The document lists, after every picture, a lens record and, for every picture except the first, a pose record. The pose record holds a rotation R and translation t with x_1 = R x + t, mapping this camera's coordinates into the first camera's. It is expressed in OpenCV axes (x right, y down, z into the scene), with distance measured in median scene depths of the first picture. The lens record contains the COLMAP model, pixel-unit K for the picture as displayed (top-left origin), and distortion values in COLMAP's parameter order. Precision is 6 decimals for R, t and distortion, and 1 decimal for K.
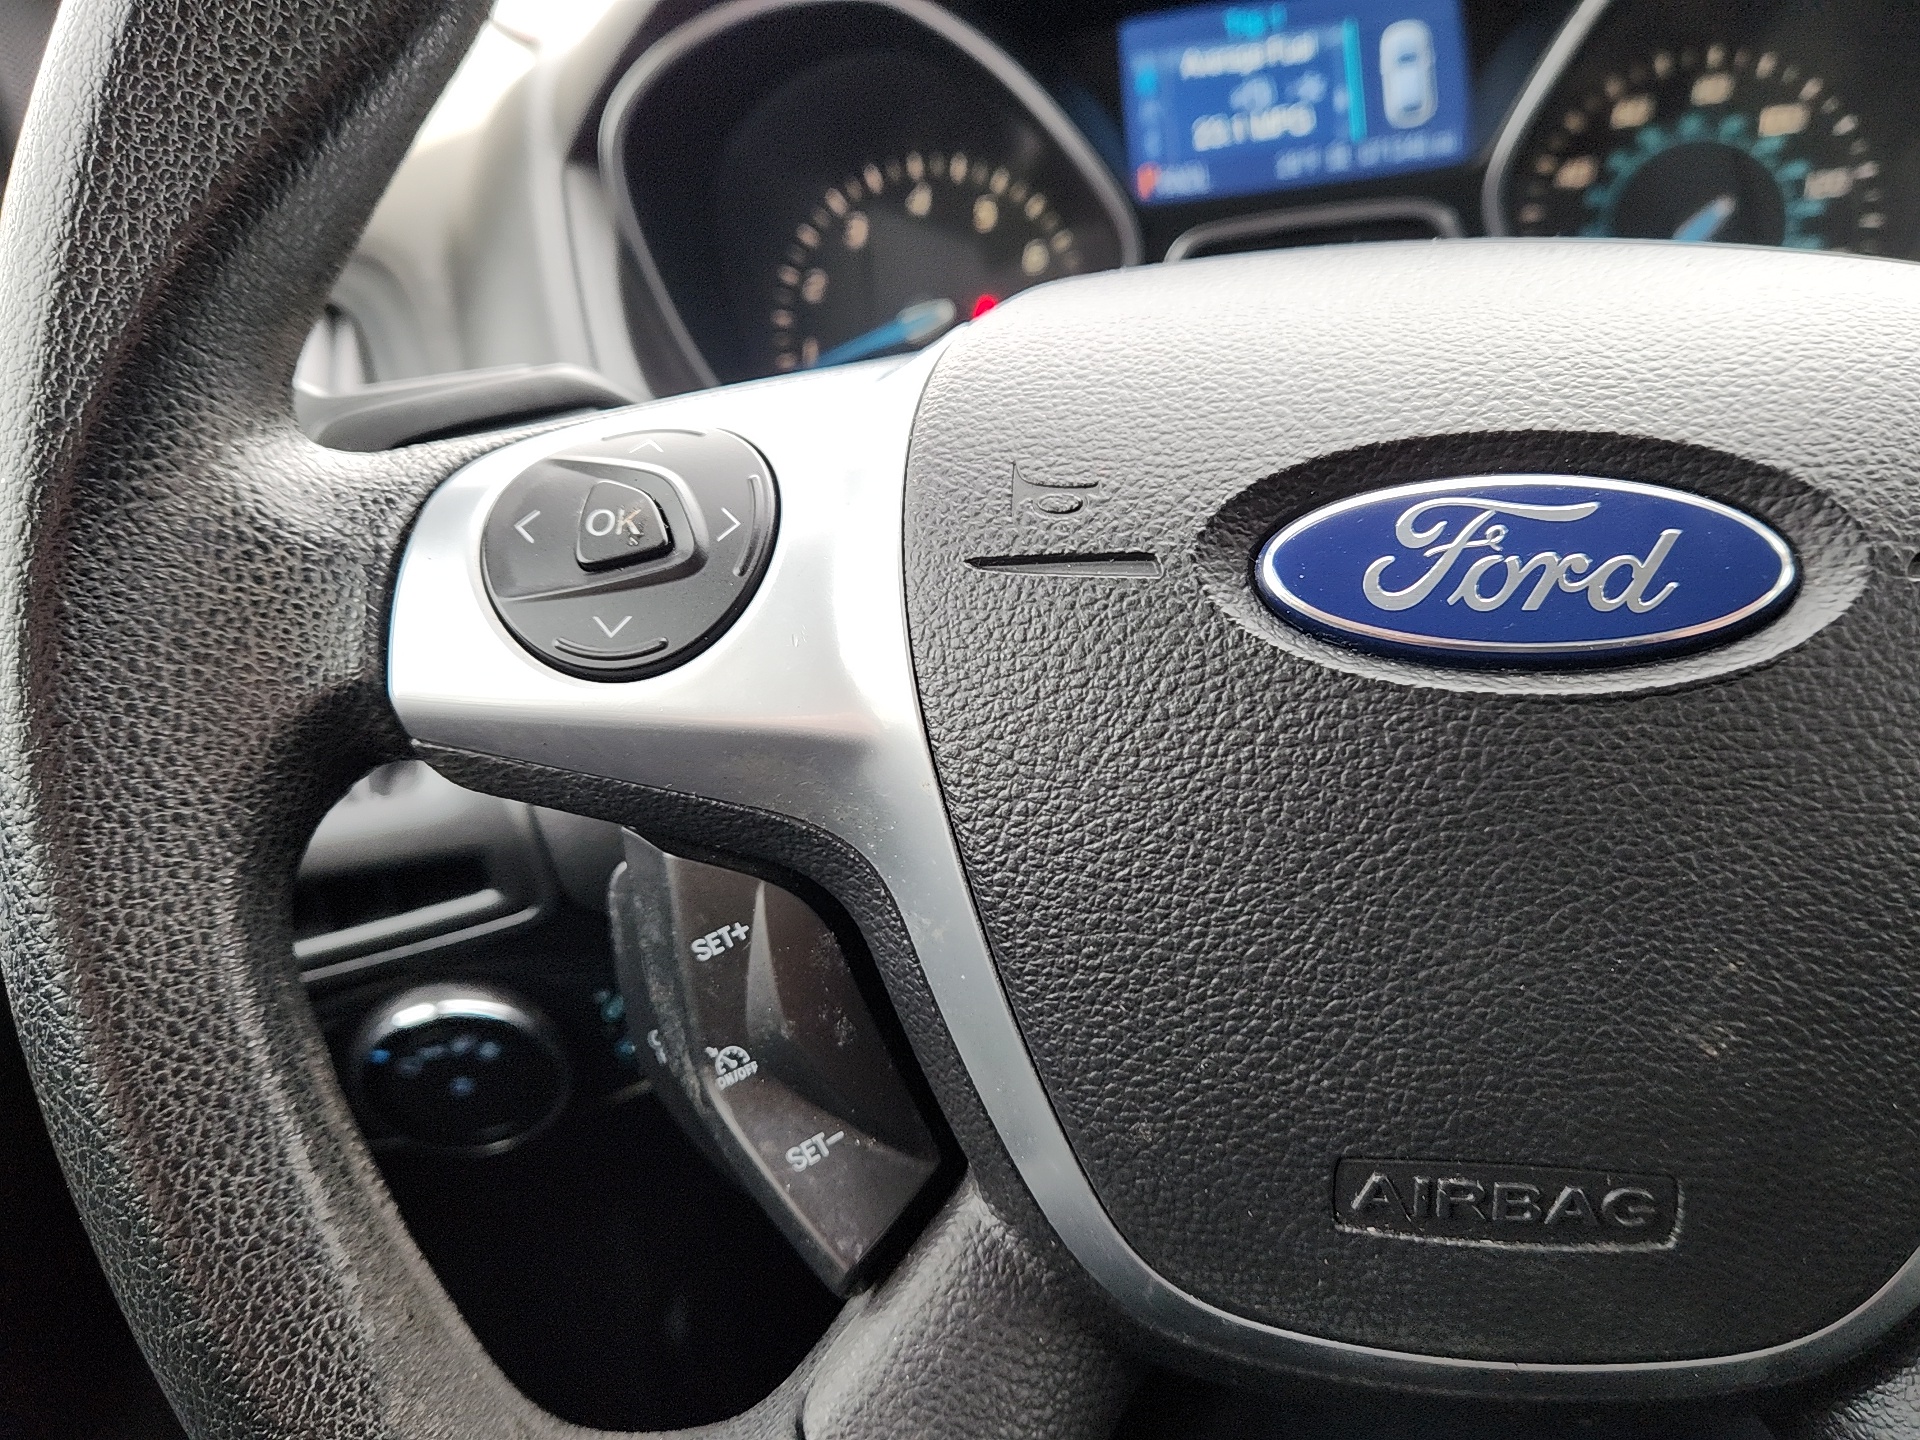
lens RADIAL K [[1640.3, 0, 960.0], [0, 1640.3, 720.0], [0, 0, 1]] dist [0.058486, -0.084845]
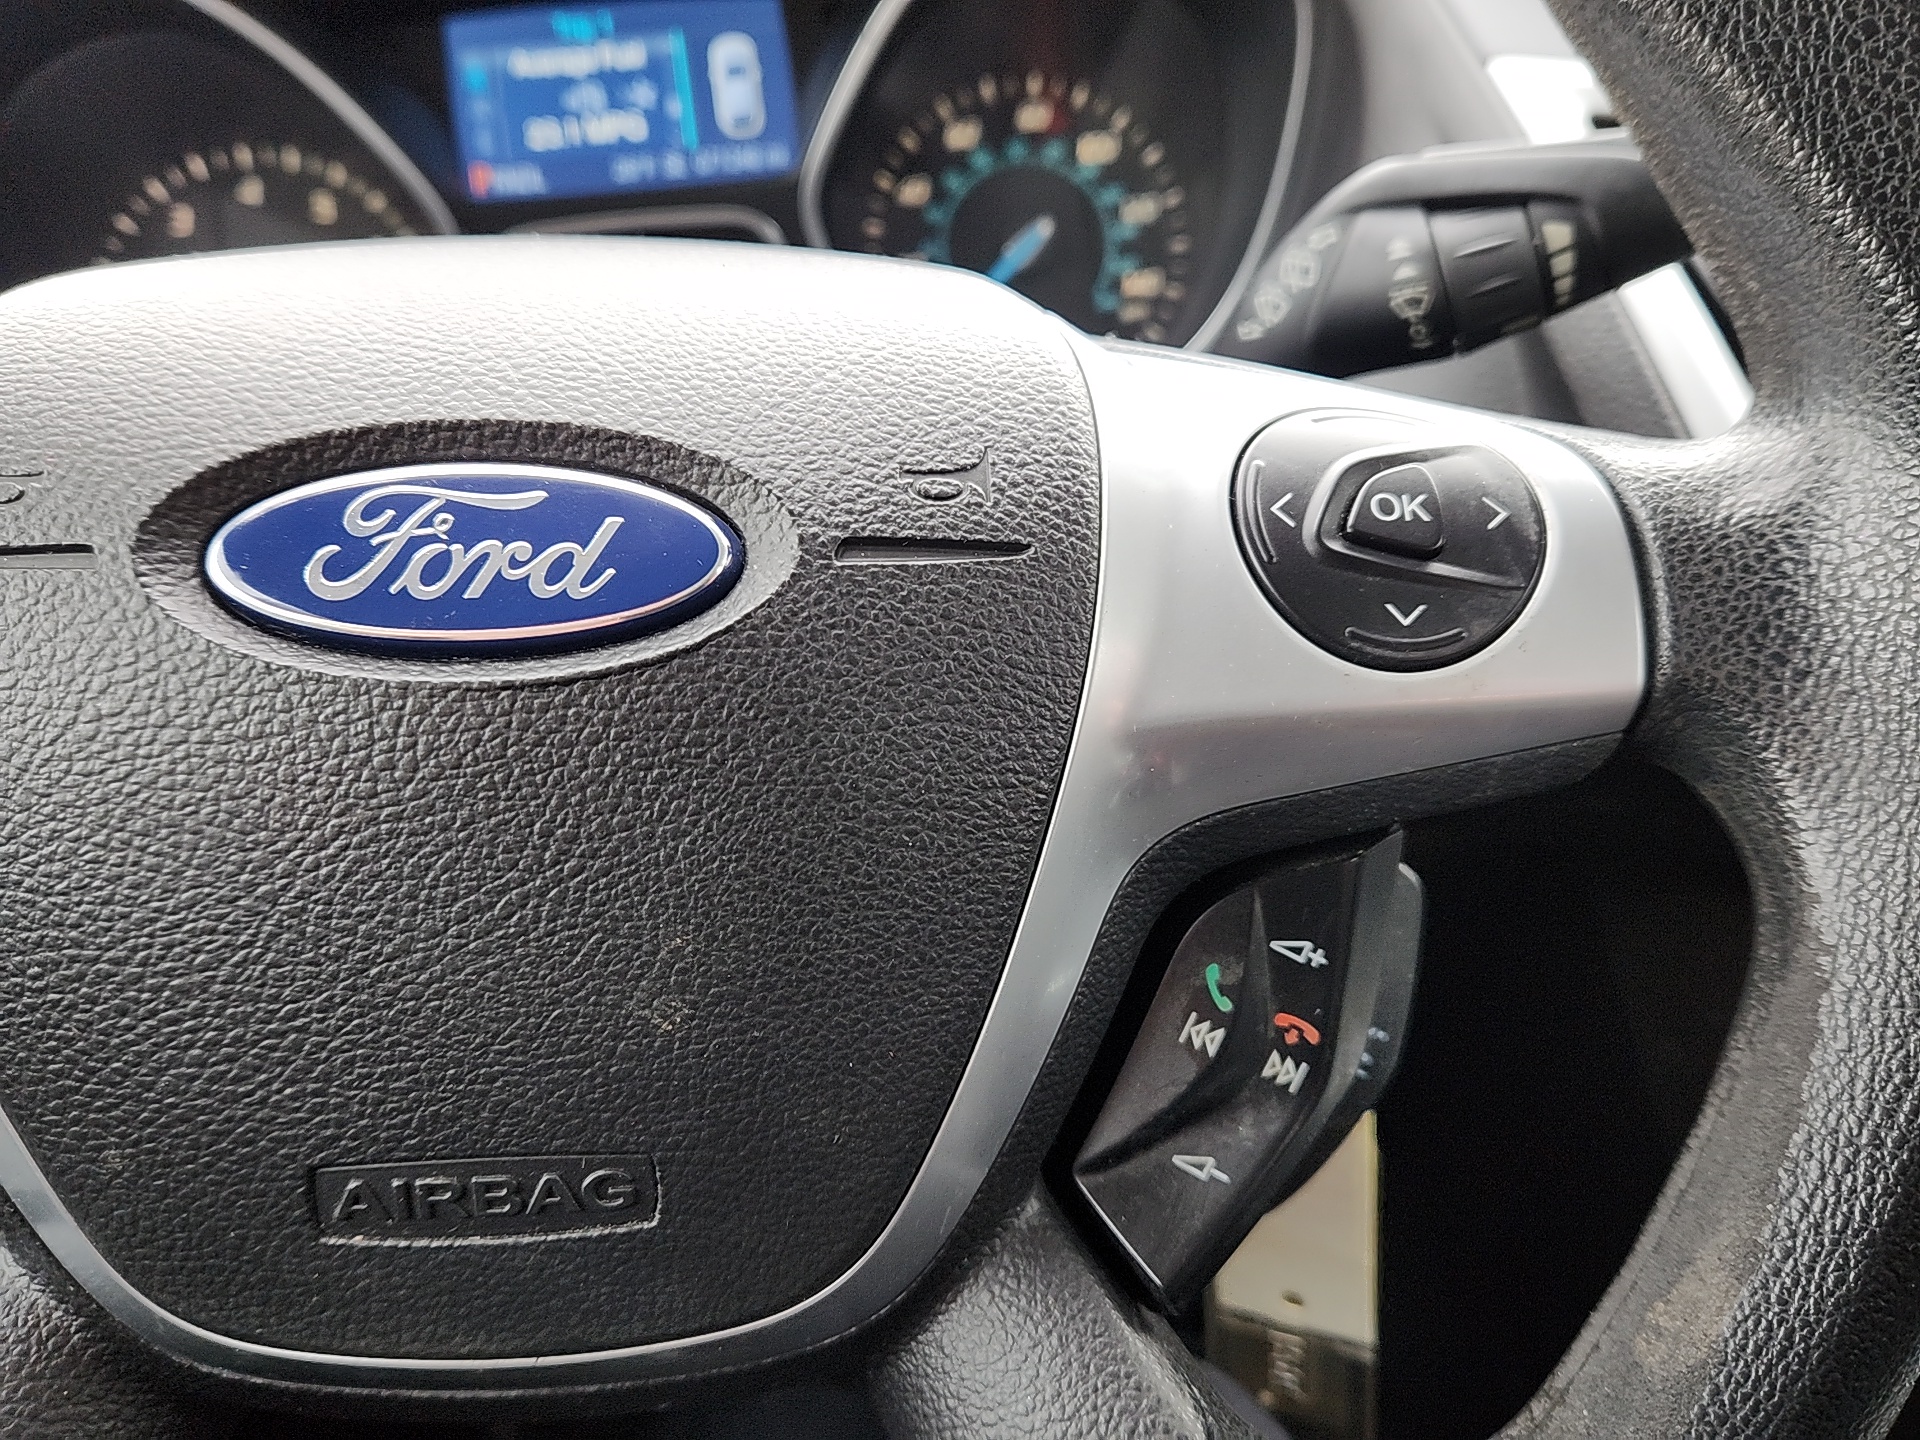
lens RADIAL K [[1662.4, 0, 959.6], [0, 1662.4, 703.3], [0, 0, 1]] dist [0.033471, -0.066665]
pose [[0.973741, -0.031475, 0.225470, 0.390389], [0.036113, 0.999212, -0.016473, 0.023527], [-0.224774, 0.024183, 0.974111, -0.044956]]
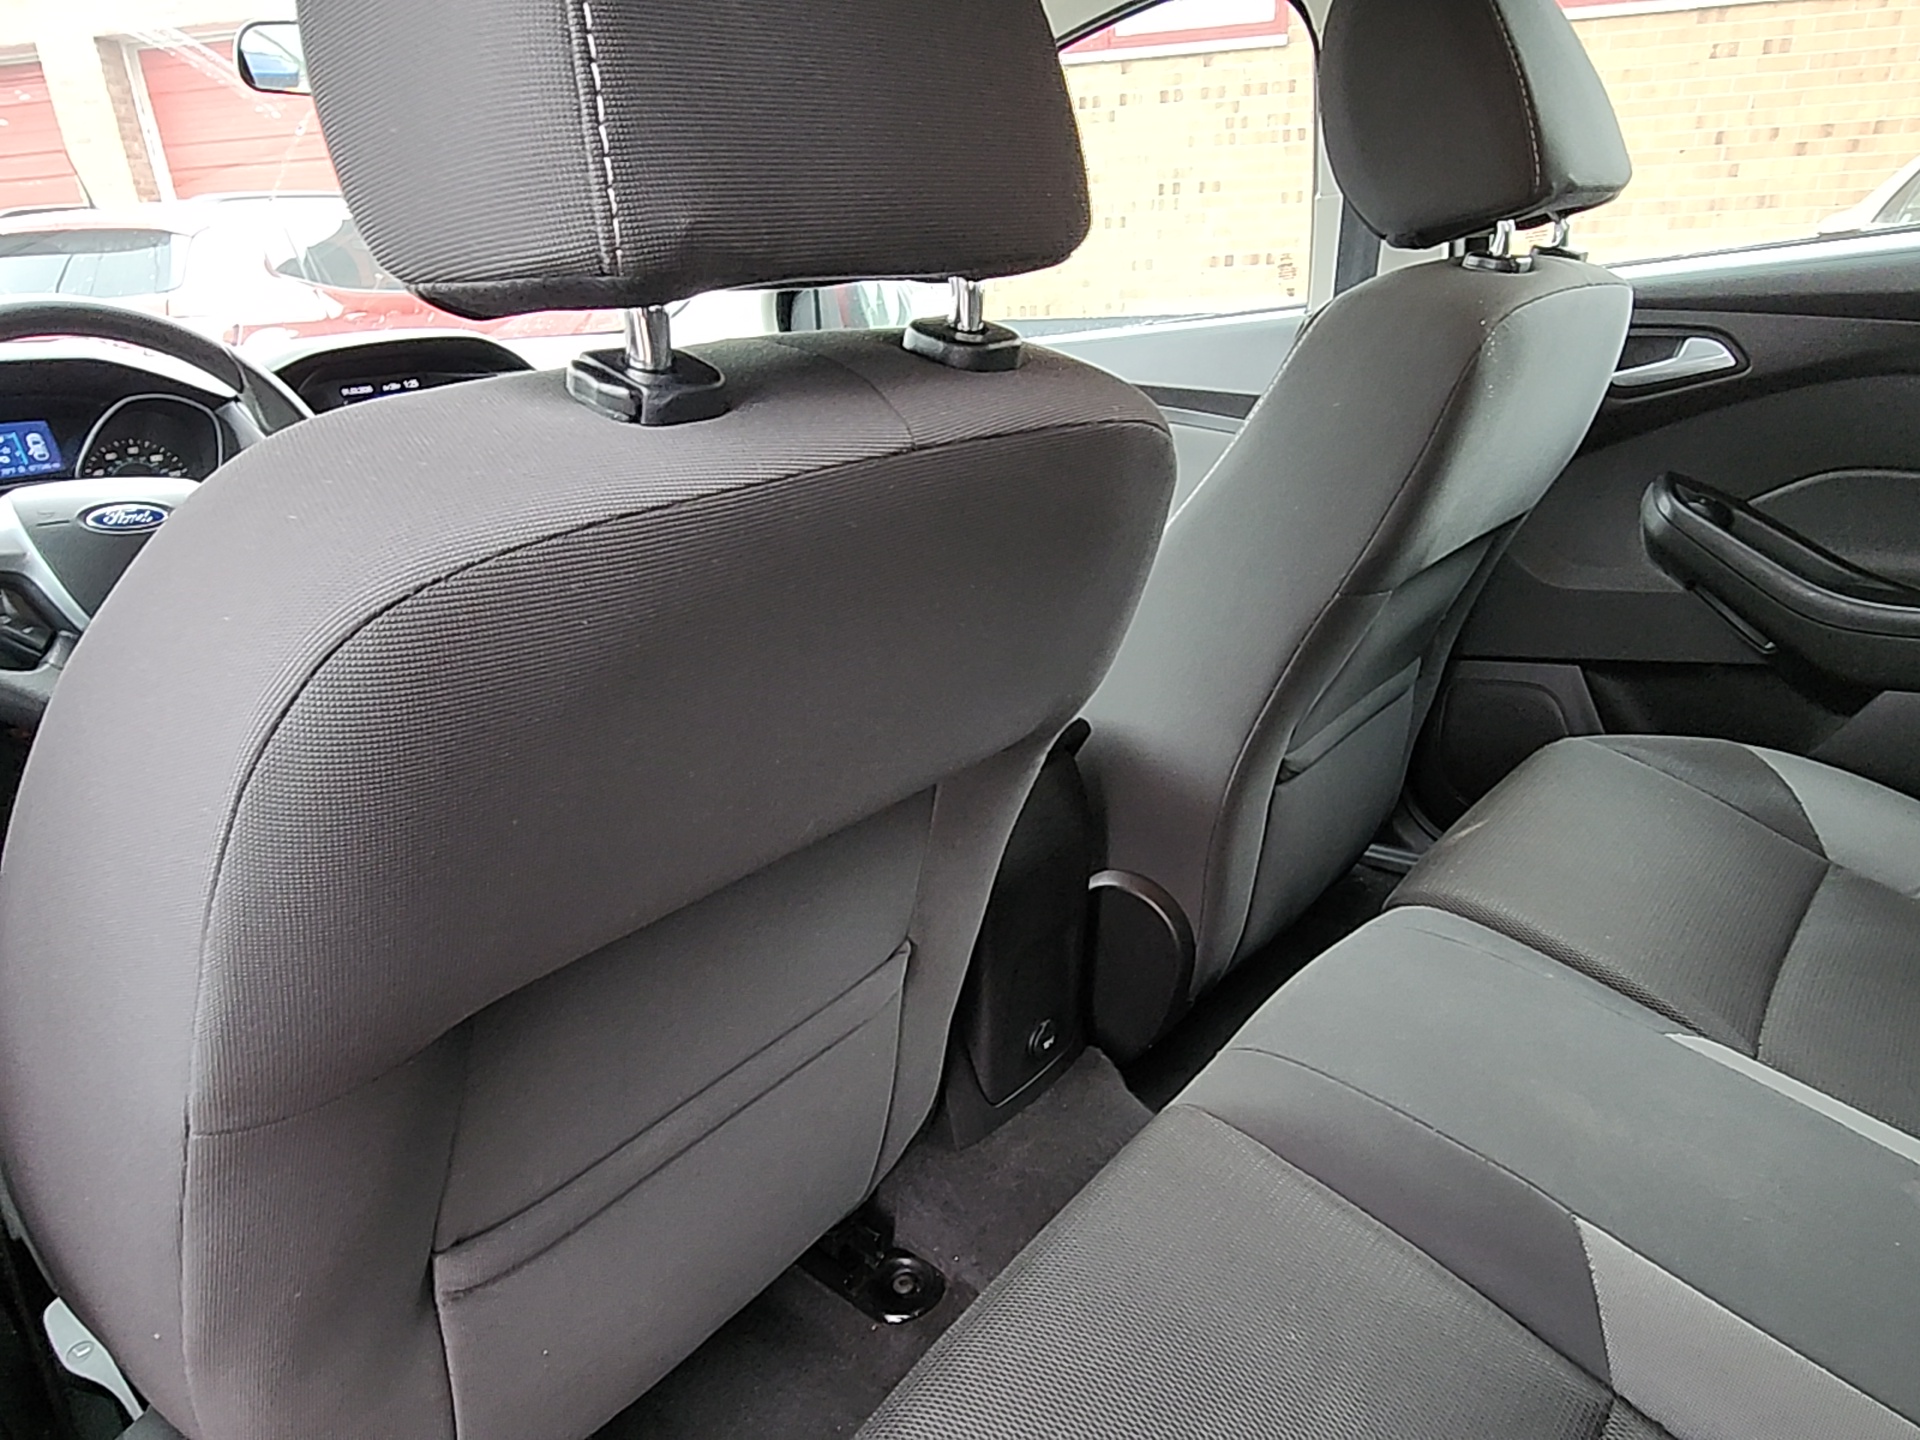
lens RADIAL K [[1224.1, 0, 962.5], [0, 1224.1, 762.6], [0, 0, 1]] dist [0.008152, -0.004075]
pose [[0.554533, -0.214197, 0.804122, -2.178999], [0.295520, 0.954010, 0.050328, 1.731630], [-0.777921, 0.209726, 0.592330, -4.786753]]
